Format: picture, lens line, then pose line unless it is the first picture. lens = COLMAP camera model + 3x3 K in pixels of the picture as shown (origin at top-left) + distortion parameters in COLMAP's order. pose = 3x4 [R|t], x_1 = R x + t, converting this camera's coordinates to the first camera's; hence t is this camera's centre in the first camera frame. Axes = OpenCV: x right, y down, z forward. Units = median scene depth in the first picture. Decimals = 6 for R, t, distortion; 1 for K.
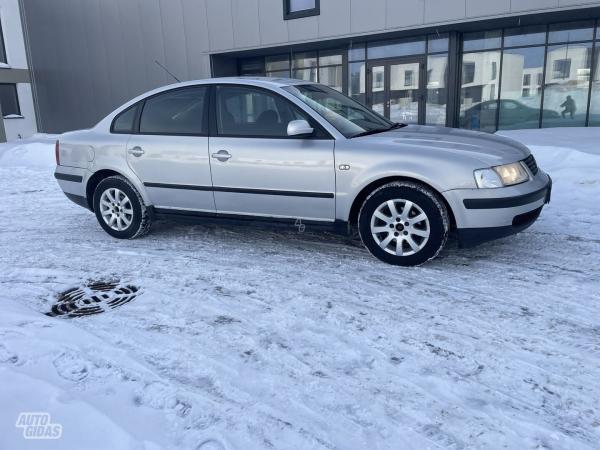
lens RADIAL K [[451.4, 0, 312.1], [0, 451.4, 222.8], [0, 0, 1]] dist [0.073712, -0.097400]
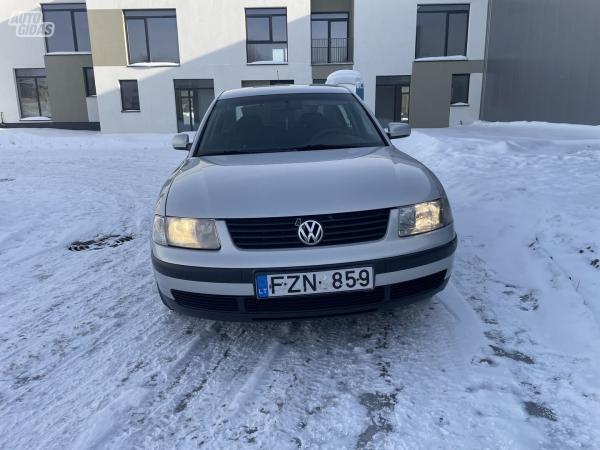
lens RADIAL K [[458.2, 0, 299.3], [0, 458.2, 216.2], [0, 0, 1]] dist [0.100338, -0.142599]
pose [[0.478134, 0.221043, -0.850016, 0.915128], [-0.206171, 0.969016, 0.136017, -0.216708], [0.853745, 0.110215, 0.508892, 0.625342]]
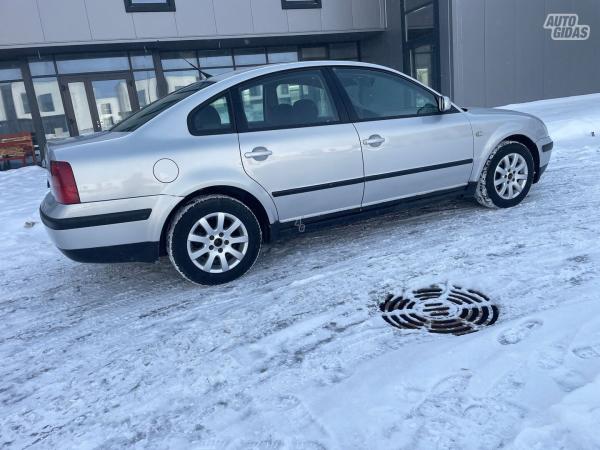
lens RADIAL K [[458.2, 0, 299.3], [0, 458.2, 216.2], [0, 0, 1]] dist [0.100338, -0.142599]
pose [[0.633713, -0.199991, 0.747270, -0.989283], [0.260760, 0.964693, 0.037046, -0.071149], [-0.728294, 0.171381, 0.663488, 0.493093]]
